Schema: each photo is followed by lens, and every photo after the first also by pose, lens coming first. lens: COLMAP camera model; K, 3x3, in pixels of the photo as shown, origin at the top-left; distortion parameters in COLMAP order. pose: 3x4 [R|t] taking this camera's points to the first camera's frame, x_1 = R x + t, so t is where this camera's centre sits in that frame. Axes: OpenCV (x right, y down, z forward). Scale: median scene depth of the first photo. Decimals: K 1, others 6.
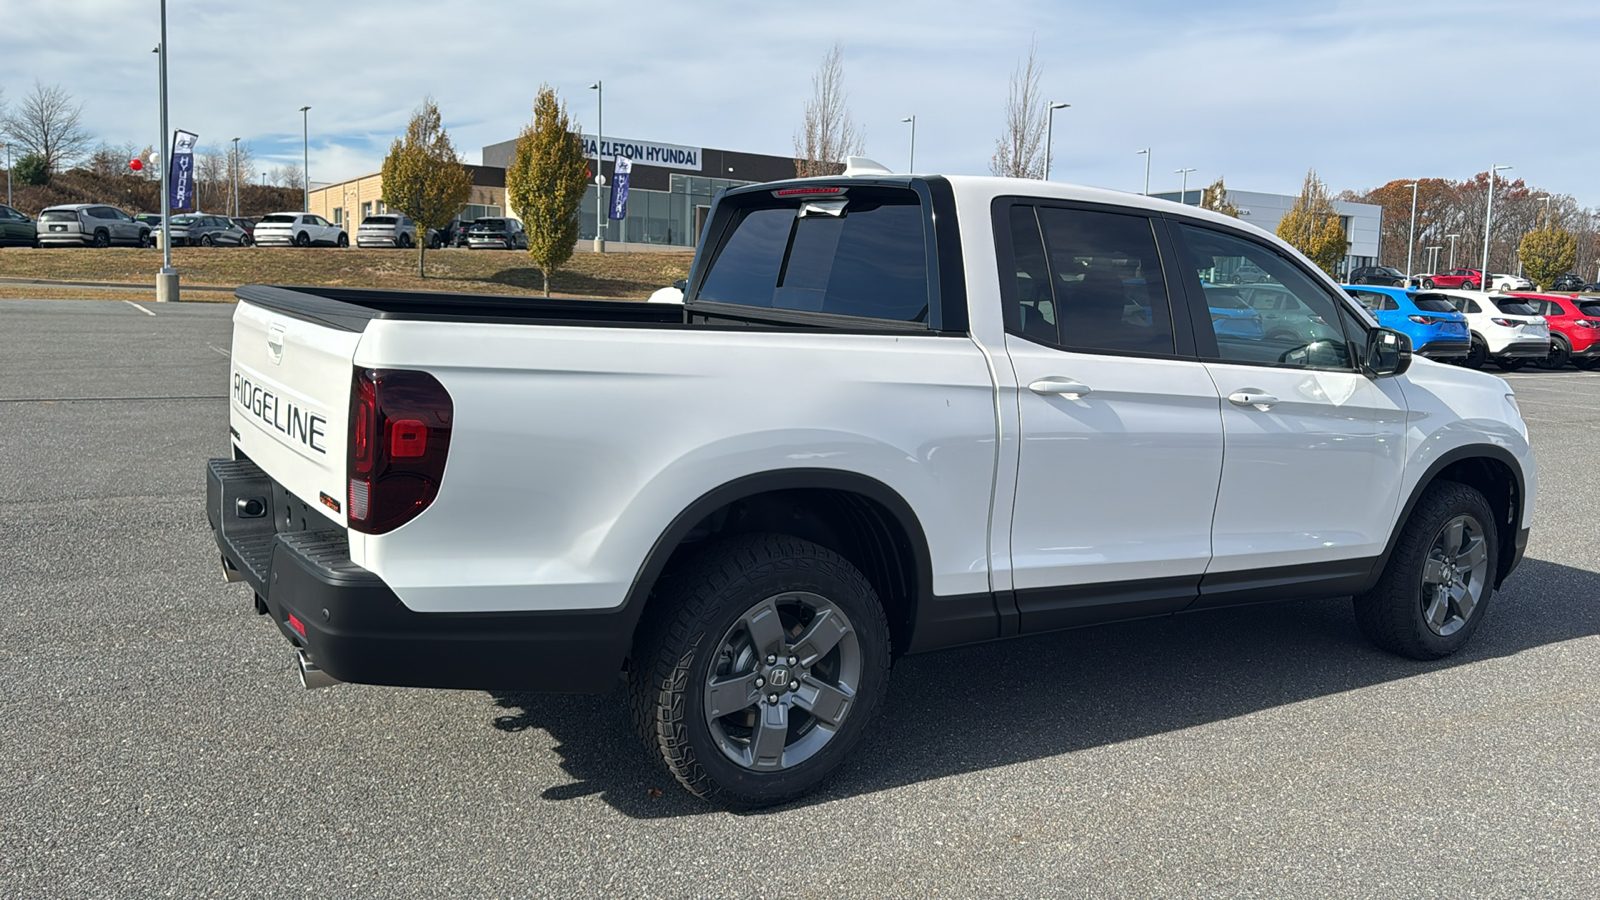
lens RADIAL K [[1292.2, 0, 834.2], [0, 1292.2, 426.0], [0, 0, 1]] dist [0.116458, -0.173581]
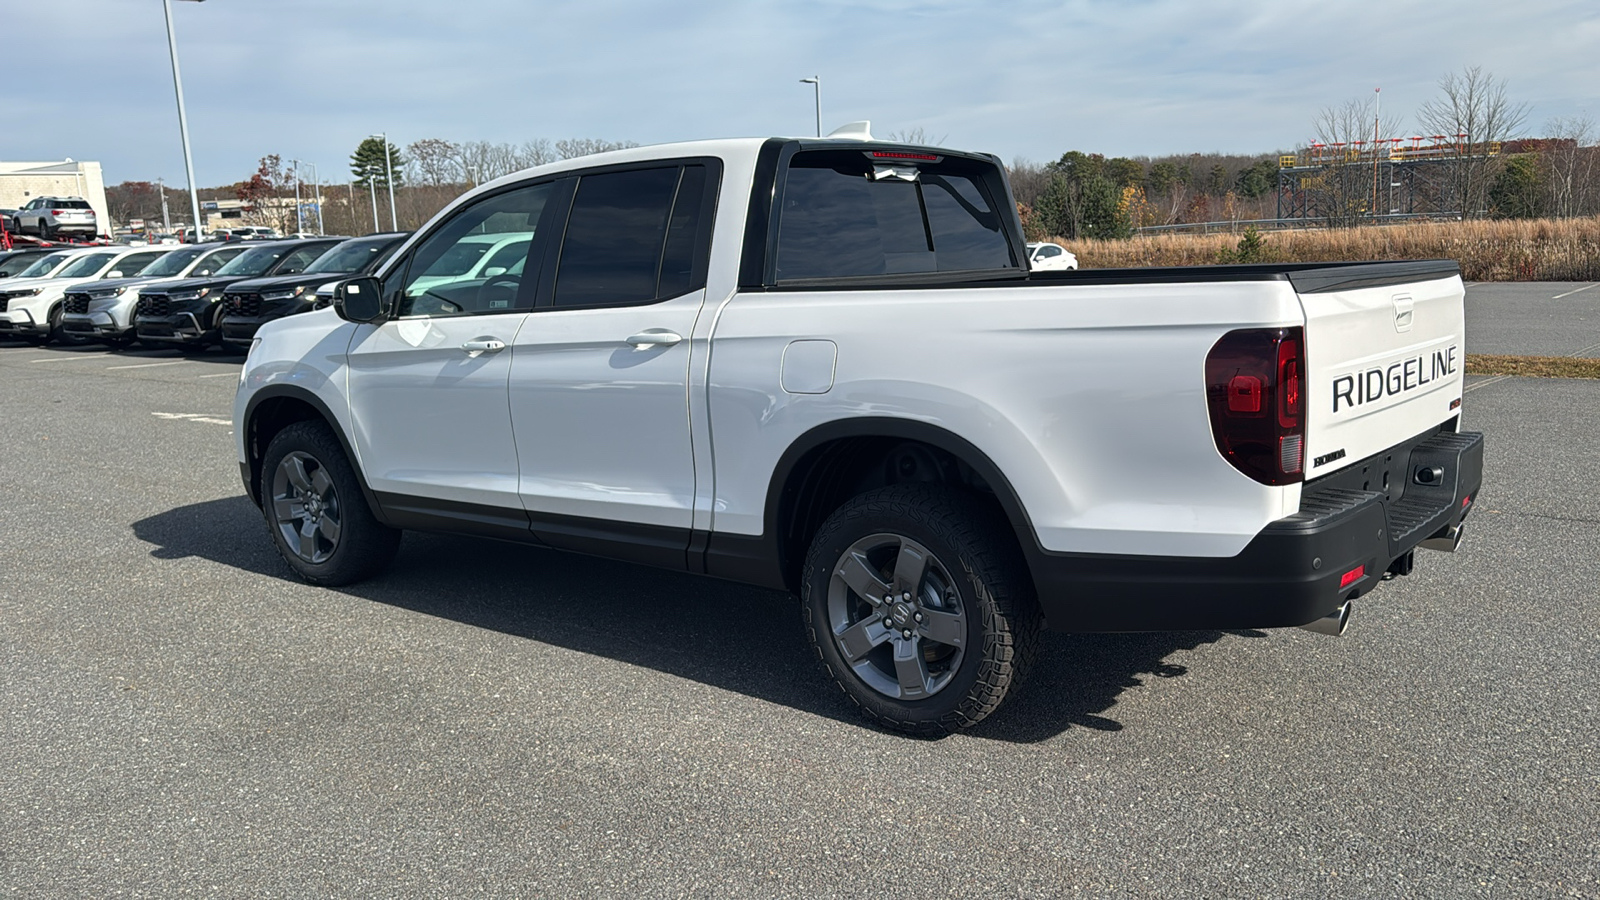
lens RADIAL K [[1292.2, 0, 837.1], [0, 1292.2, 481.8], [0, 0, 1]] dist [0.116458, -0.173581]
pose [[-0.306783, -0.208311, 0.928704, -1.032544], [0.128081, 0.957844, 0.257157, -0.208205], [-0.943122, 0.197840, -0.267169, 1.397428]]
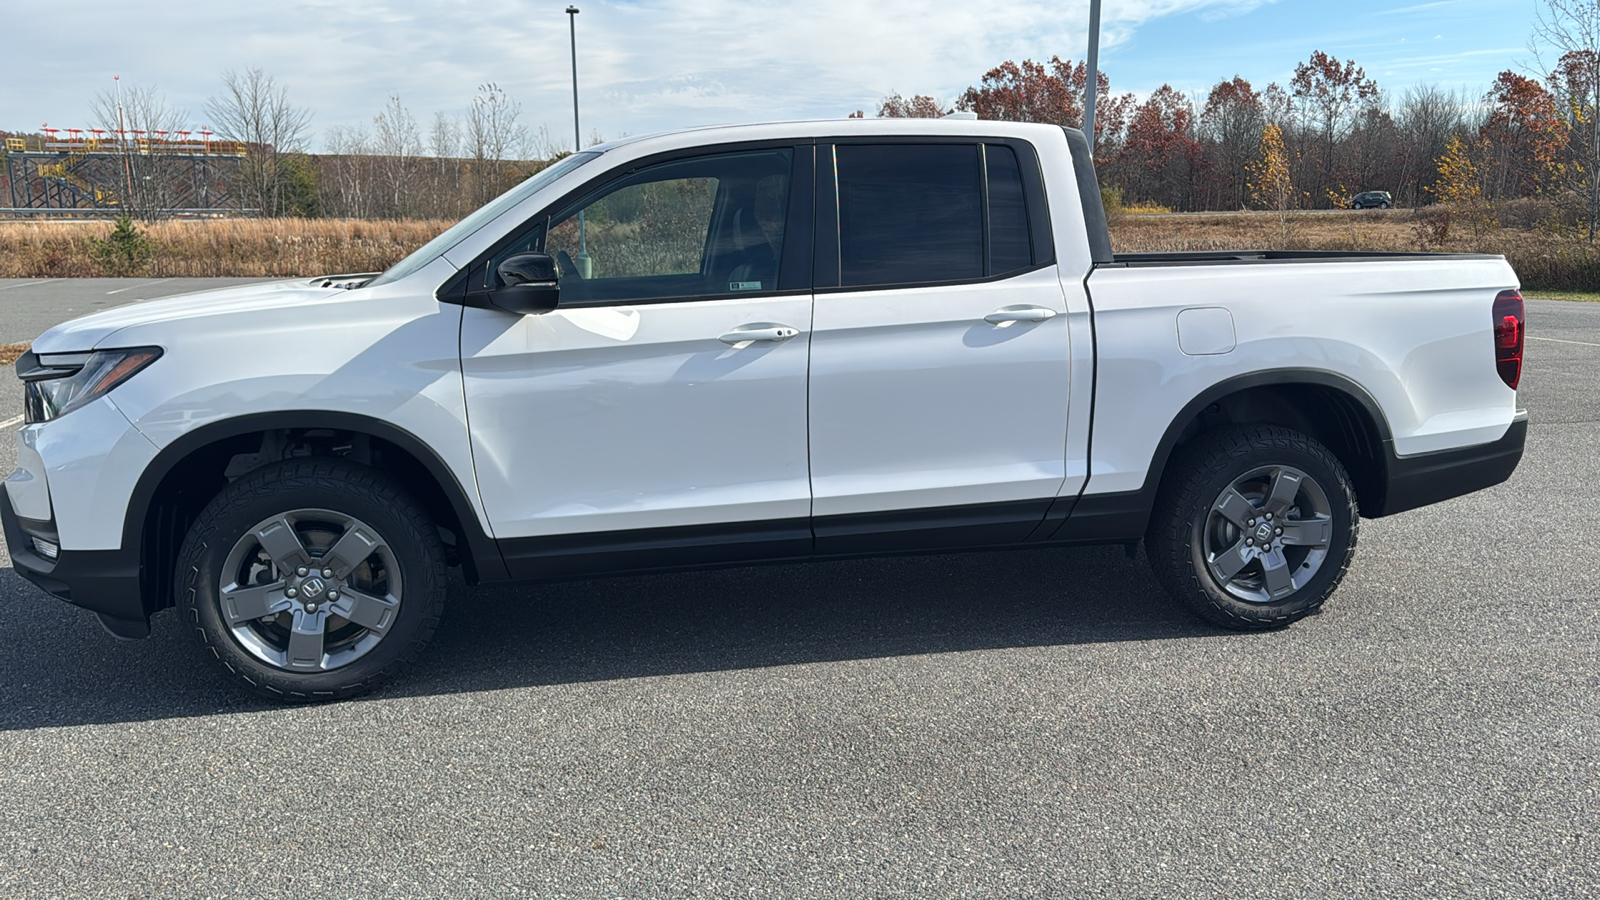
lens RADIAL K [[1292.2, 0, 828.0], [0, 1292.2, 451.2], [0, 0, 1]] dist [0.116458, -0.173581]
pose [[-0.937150, -0.108283, 0.331700, -0.283104], [-0.005313, 0.954947, 0.296730, -0.269301], [-0.348887, 0.276318, -0.895503, 2.186432]]
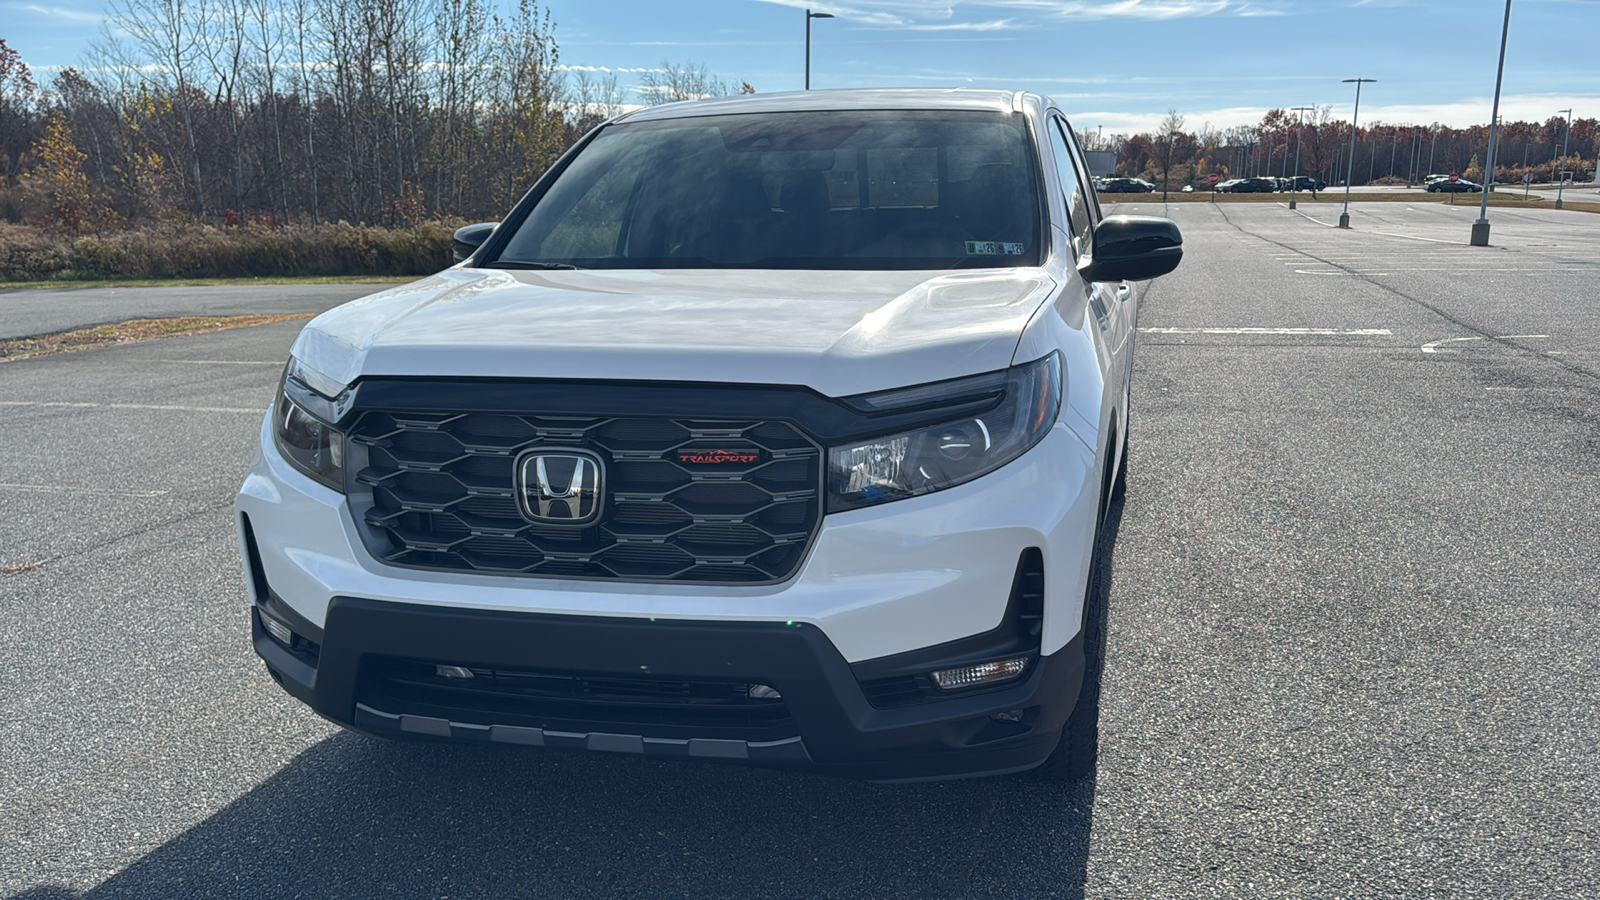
lens RADIAL K [[1292.2, 0, 817.6], [0, 1292.2, 450.8], [0, 0, 1]] dist [0.116458, -0.173581]
pose [[-0.741423, 0.083592, -0.665811, 0.908108], [-0.104824, 0.965602, 0.237958, -0.170694], [0.662800, 0.246221, -0.707157, 1.937784]]
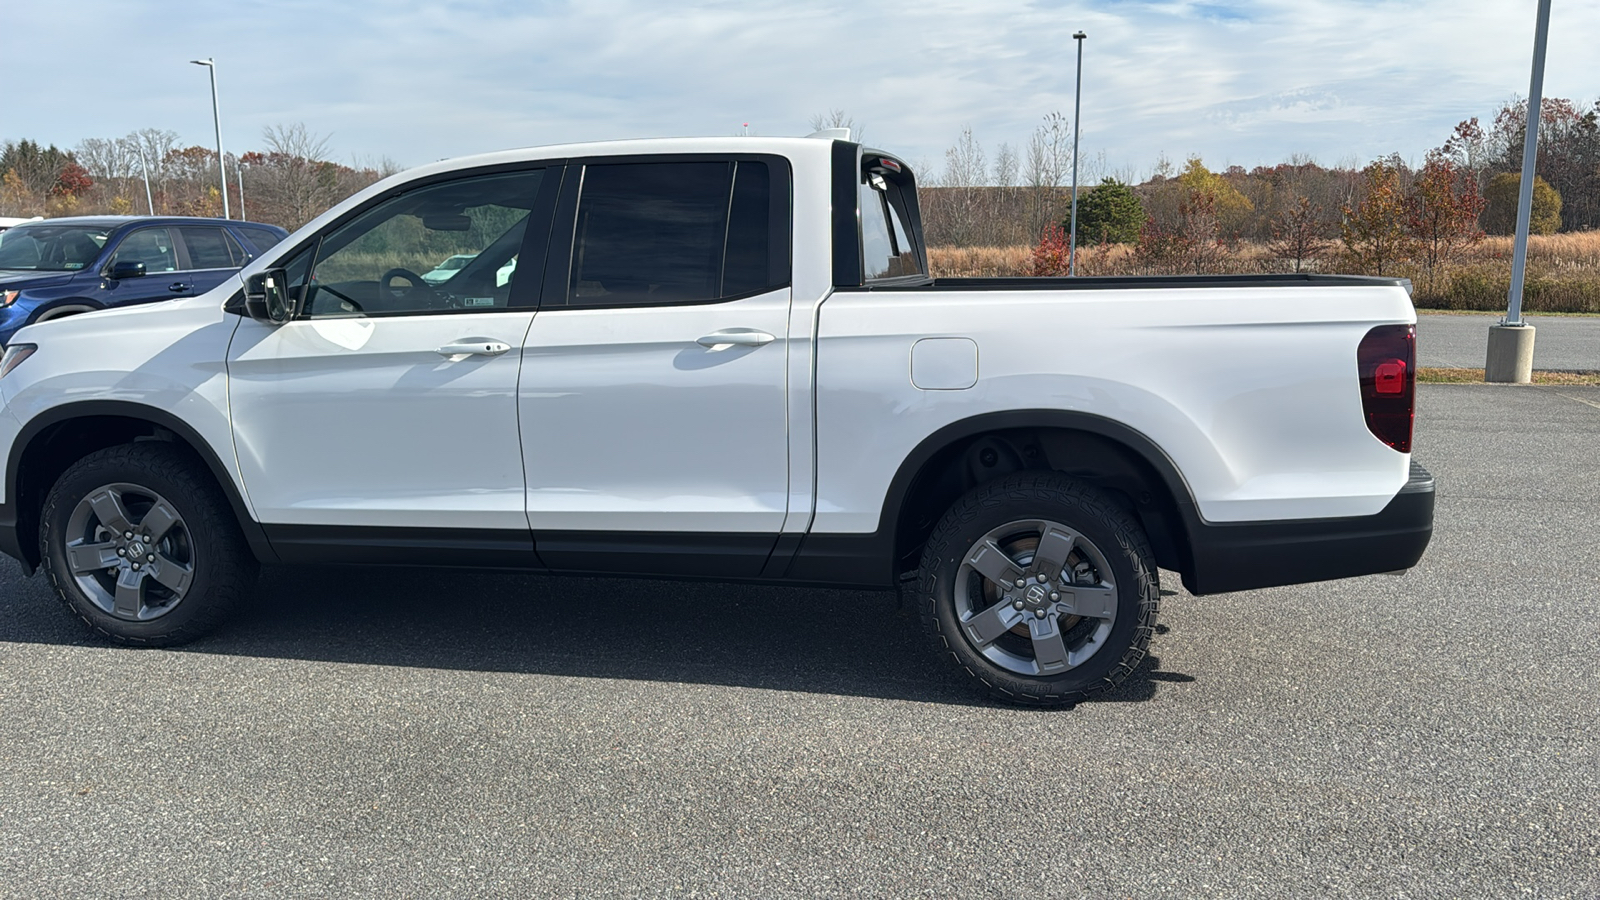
lens RADIAL K [[1292.2, 0, 833.4], [0, 1292.2, 463.9], [0, 0, 1]] dist [0.116458, -0.173581]
pose [[-0.702114, -0.162700, 0.693228, -0.785705], [0.052075, 0.959207, 0.277867, -0.247494], [-0.710158, 0.231194, -0.665000, 1.830673]]
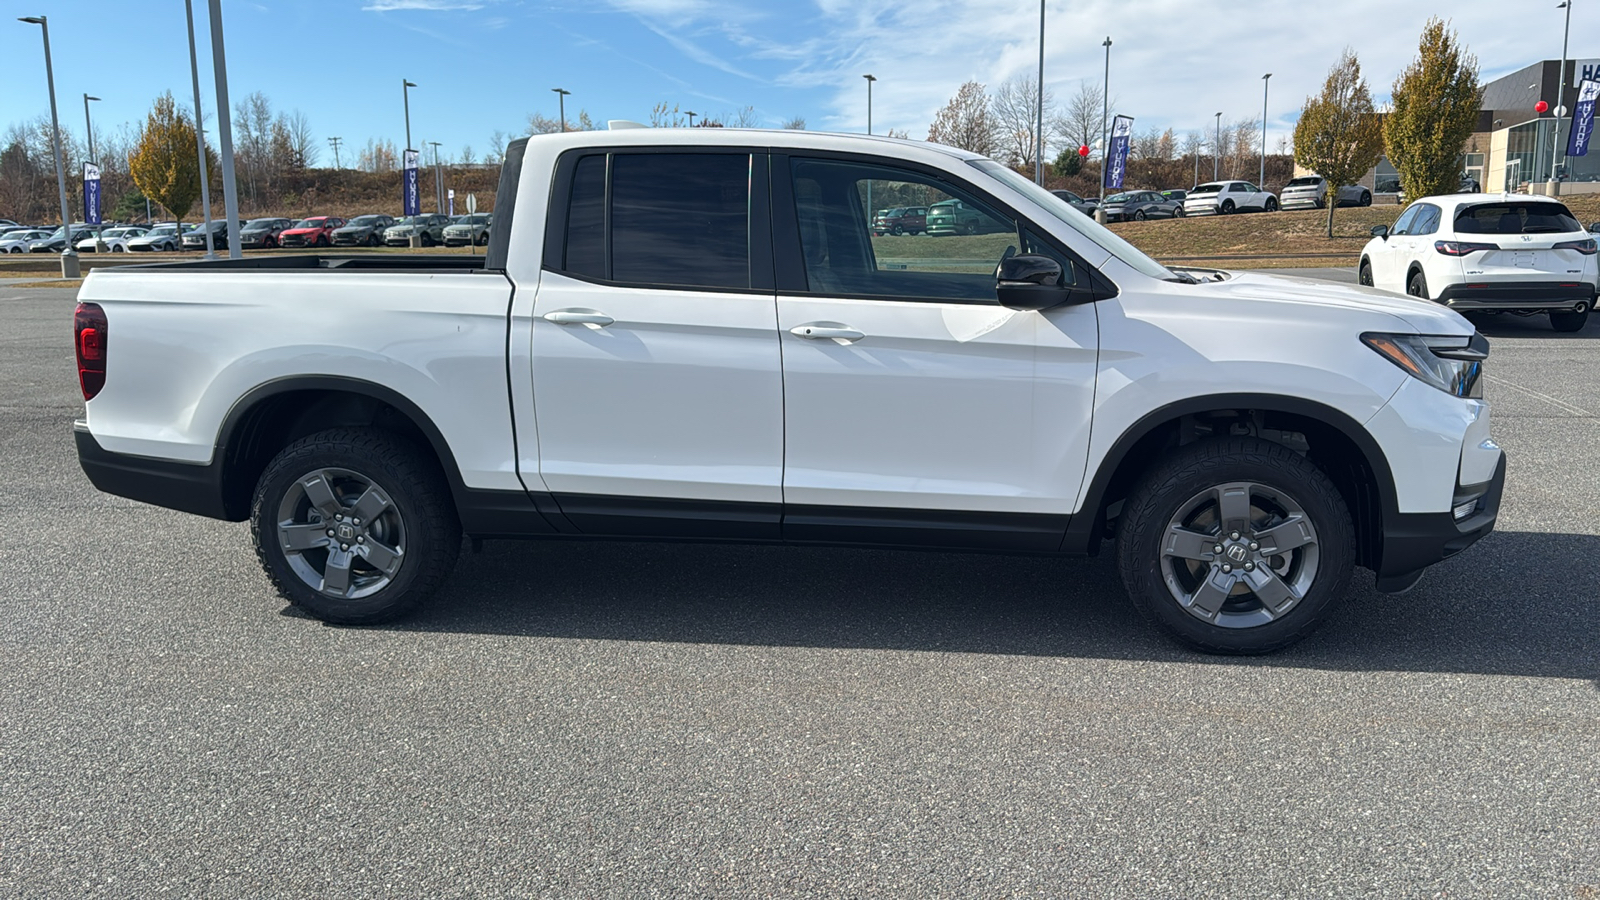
lens RADIAL K [[1292.2, 0, 834.8], [0, 1292.2, 462.4], [0, 0, 1]] dist [0.116458, -0.173581]
pose [[0.726998, 0.068704, -0.683193, 1.005336], [-0.032147, 0.997296, 0.066083, 0.012659], [0.685886, -0.026079, 0.727241, 0.287595]]
